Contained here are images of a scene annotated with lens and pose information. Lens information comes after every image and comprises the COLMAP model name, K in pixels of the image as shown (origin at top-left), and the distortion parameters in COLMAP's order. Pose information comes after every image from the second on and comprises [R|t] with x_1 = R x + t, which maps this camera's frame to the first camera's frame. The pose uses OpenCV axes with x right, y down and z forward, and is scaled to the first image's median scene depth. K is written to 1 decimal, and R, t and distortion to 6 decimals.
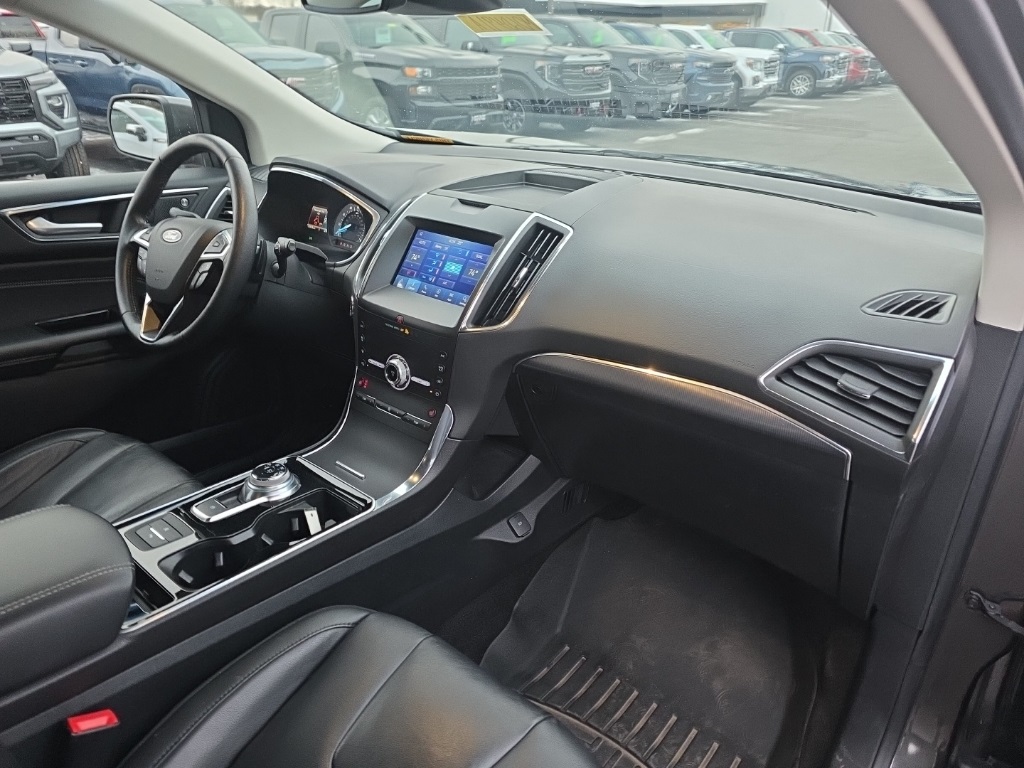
lens RADIAL K [[683.0, 0, 526.9], [0, 683.0, 376.4], [0, 0, 1]] dist [0.065414, -0.063679]
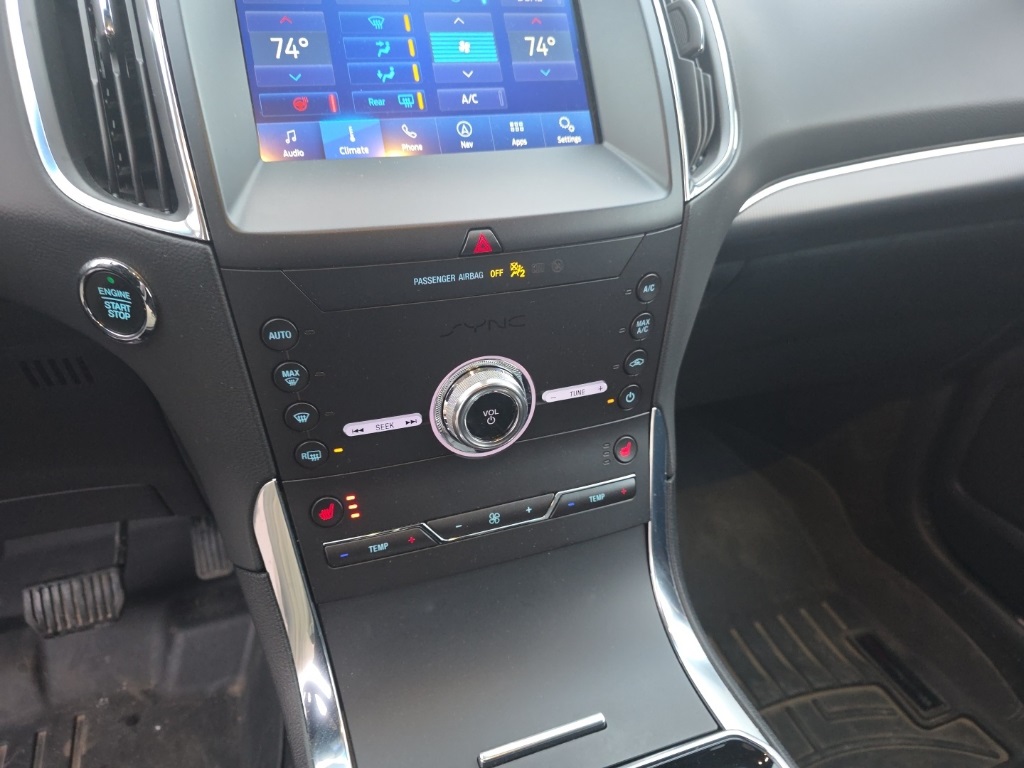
lens RADIAL K [[685.7, 0, 512.0], [0, 685.7, 384.0], [0, 0, 1]] dist [0.052786, -0.041388]
pose [[0.529112, -0.472129, 0.705077, -0.371057], [0.332302, 0.879842, 0.339784, -0.111741], [-0.780779, 0.054515, 0.622425, 0.720479]]
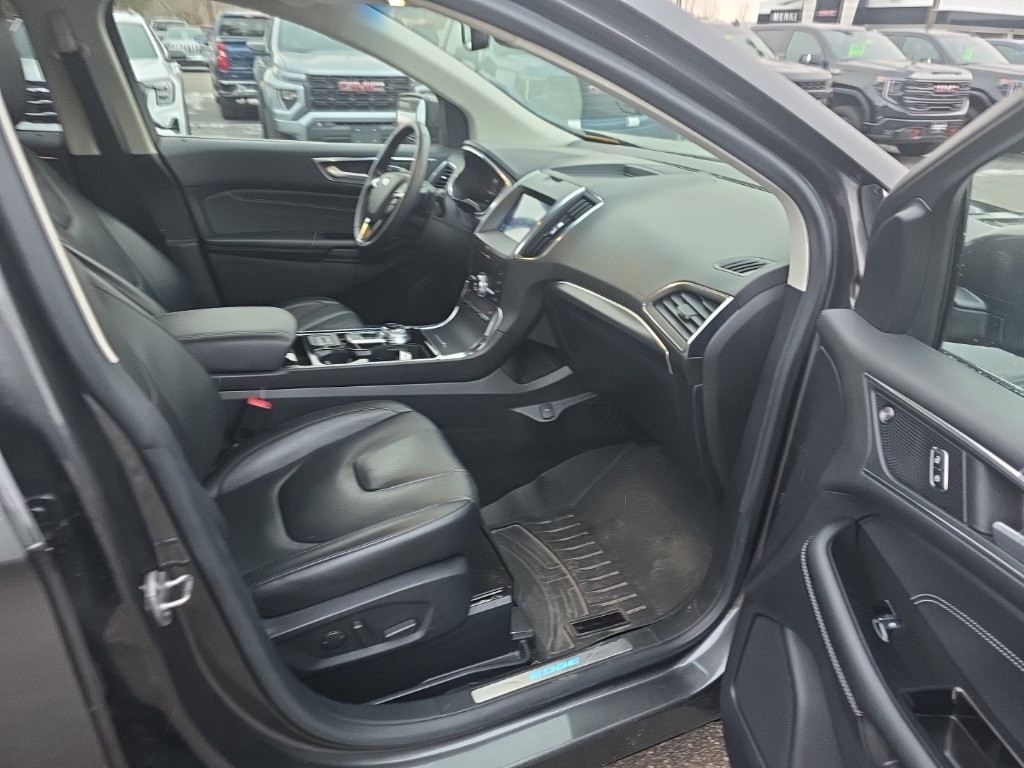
lens RADIAL K [[683.2, 0, 535.0], [0, 683.2, 383.5], [0, 0, 1]] dist [0.119805, -0.127422]
pose [[0.895587, 0.212545, -0.390830, 0.523140], [-0.214990, 0.975874, 0.038060, 0.117590], [0.389491, 0.049938, 0.919676, -0.320605]]
